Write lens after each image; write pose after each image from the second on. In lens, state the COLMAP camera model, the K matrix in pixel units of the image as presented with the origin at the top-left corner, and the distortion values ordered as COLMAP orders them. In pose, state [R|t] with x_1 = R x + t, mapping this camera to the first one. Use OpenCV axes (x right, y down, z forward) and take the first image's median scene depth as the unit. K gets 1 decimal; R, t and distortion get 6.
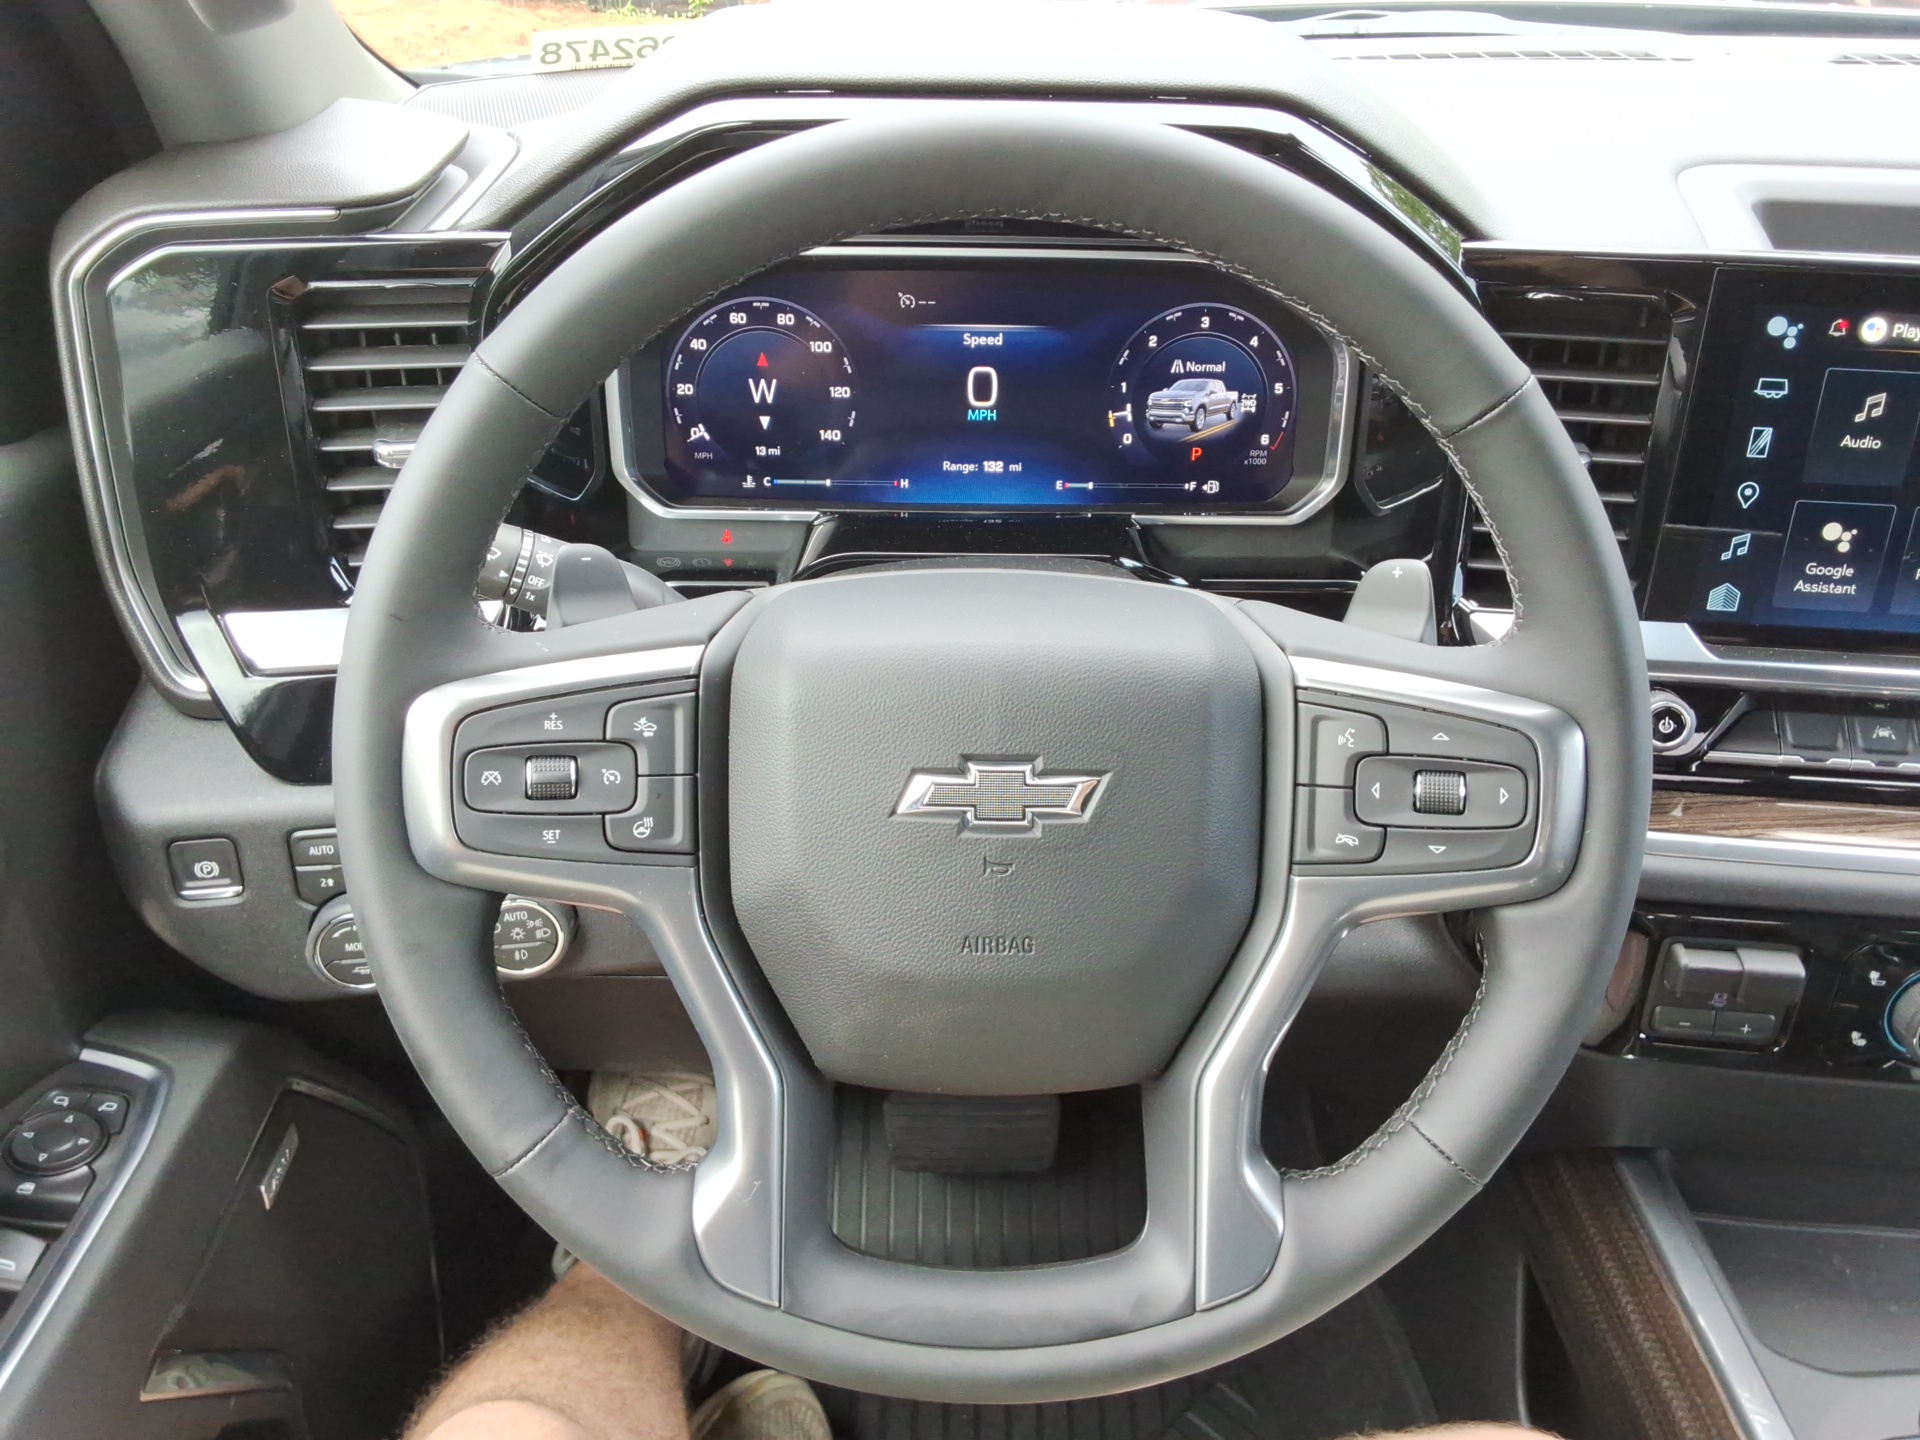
lens RADIAL K [[1539.1, 0, 978.2], [0, 1539.1, 700.7], [0, 0, 1]] dist [0.102965, -0.159761]
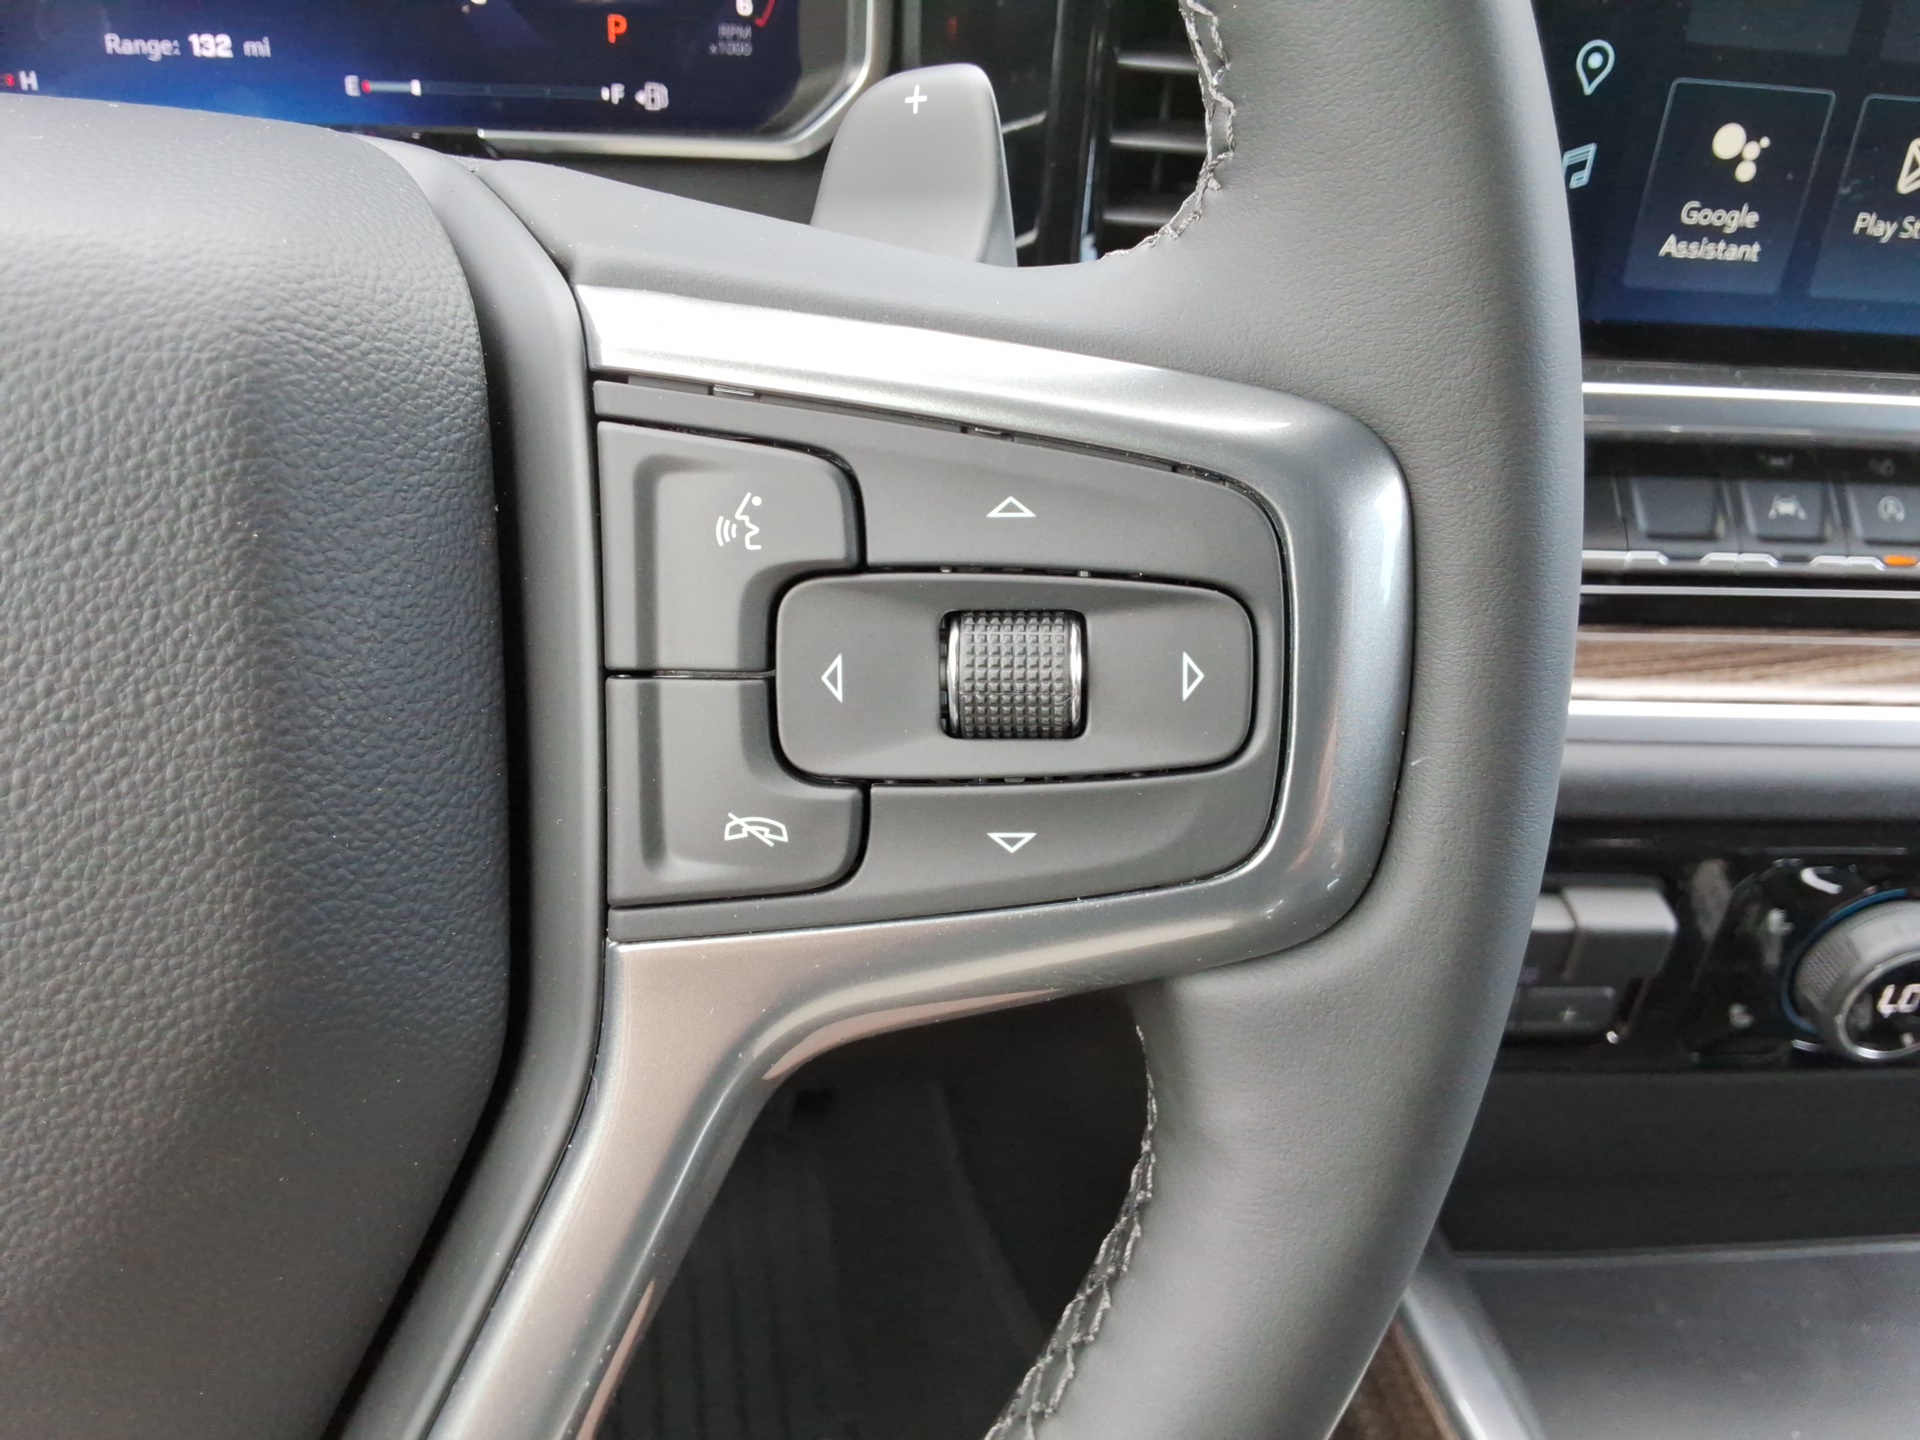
lens RADIAL K [[1539.1, 0, 976.6], [0, 1539.1, 730.6], [0, 0, 1]] dist [0.102965, -0.159761]
pose [[0.978350, -0.061218, 0.197698, 0.160464], [0.037759, 0.992016, 0.120323, 0.022000], [-0.203485, -0.110253, 0.972850, 0.485929]]
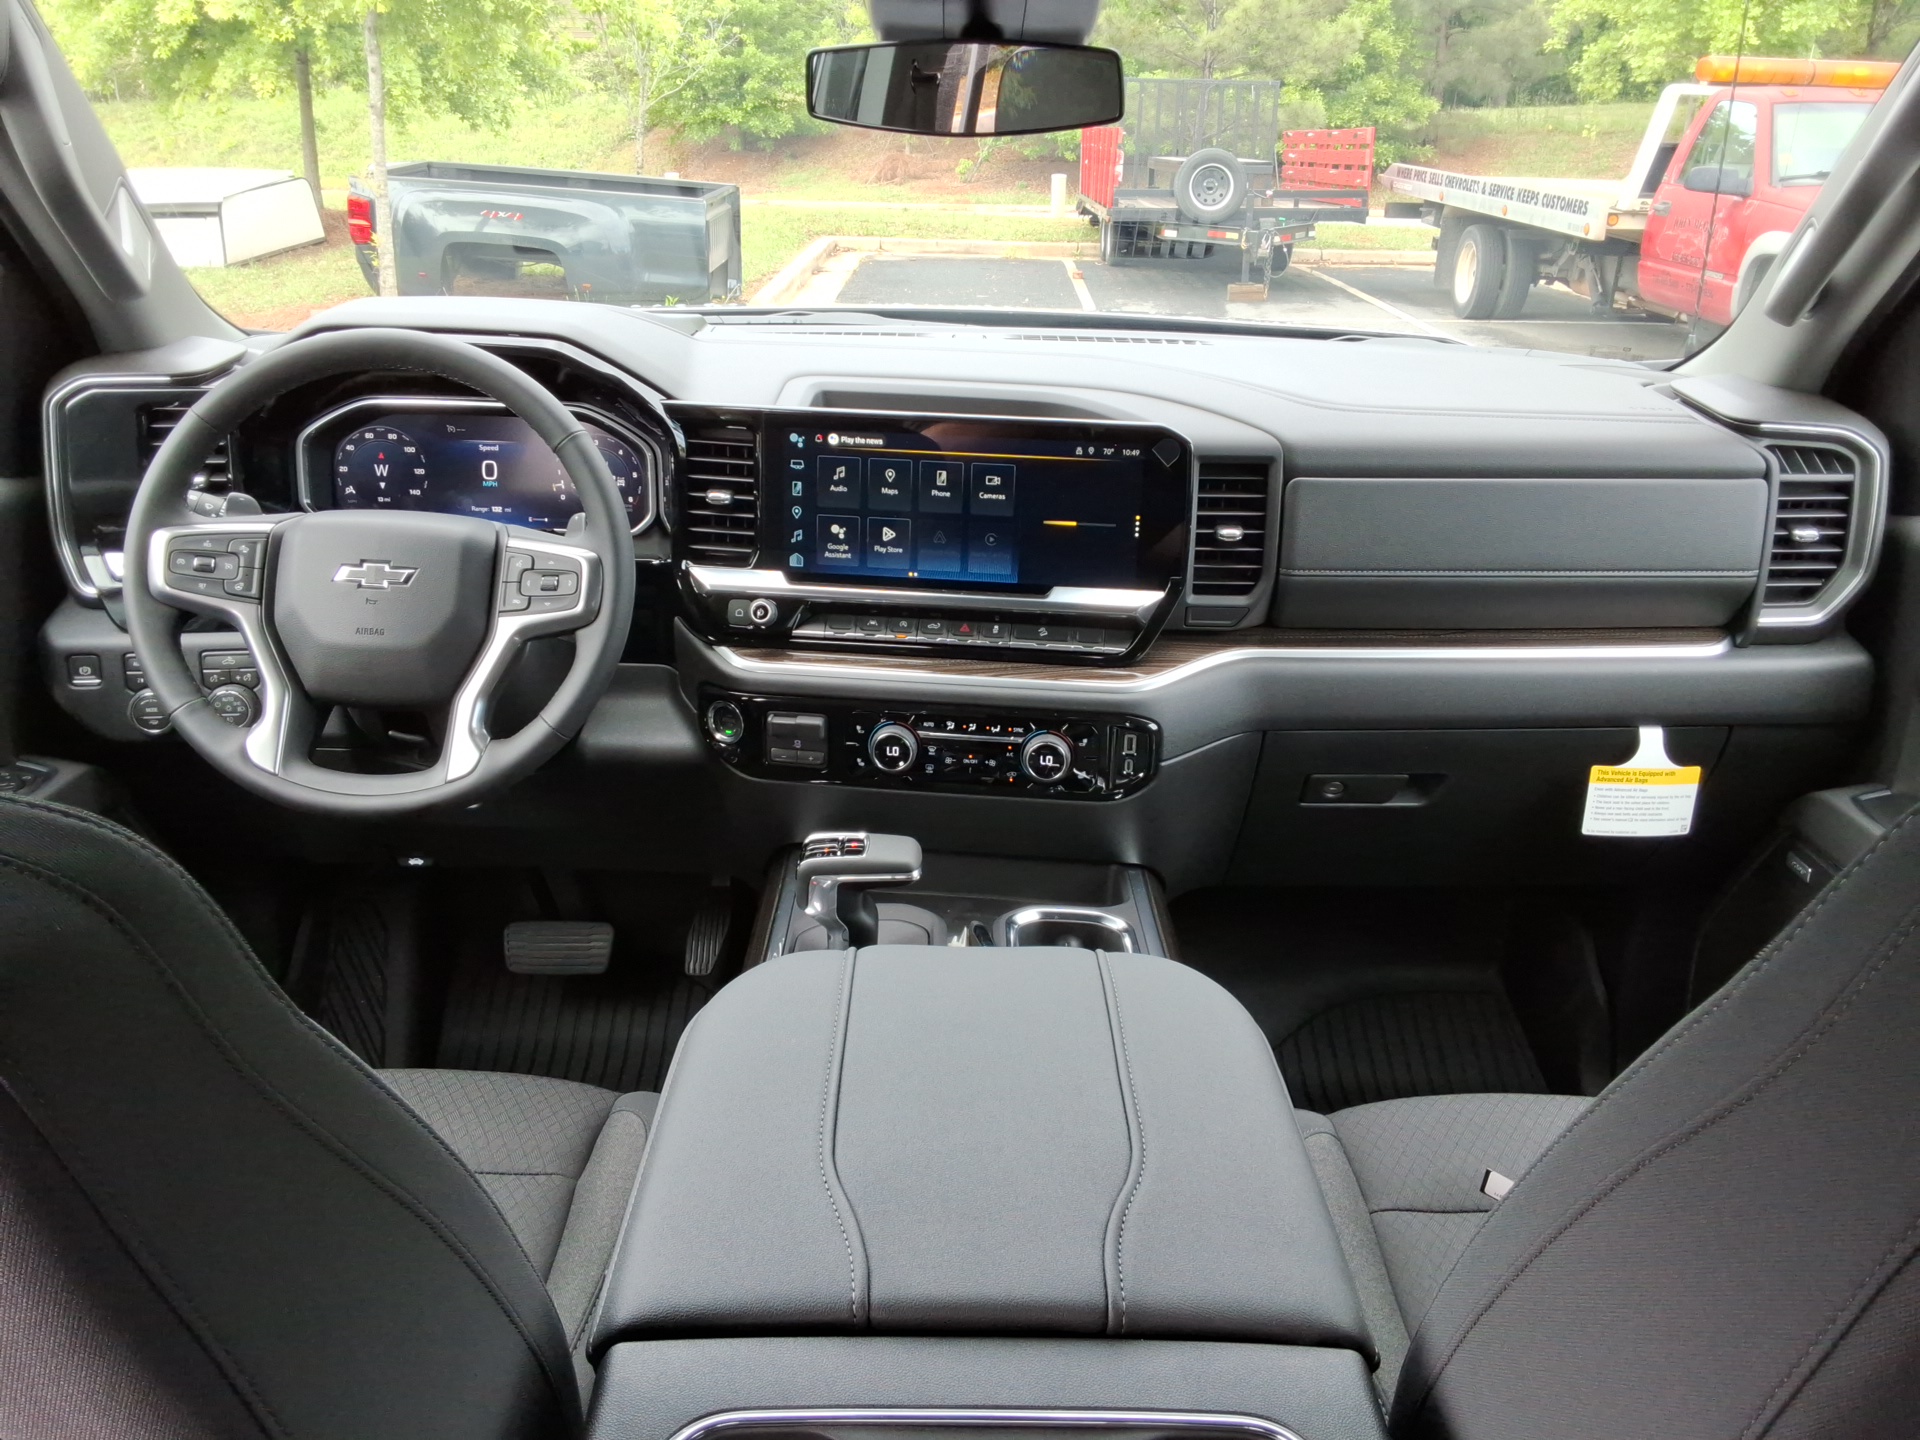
lens RADIAL K [[1539.1, 0, 990.0], [0, 1539.1, 707.1], [0, 0, 1]] dist [0.102965, -0.159761]
pose [[0.999852, 0.013229, 0.011019, 0.738218], [-0.011166, 0.985401, -0.169883, 0.515627], [-0.013105, 0.169735, 0.985403, -1.143645]]
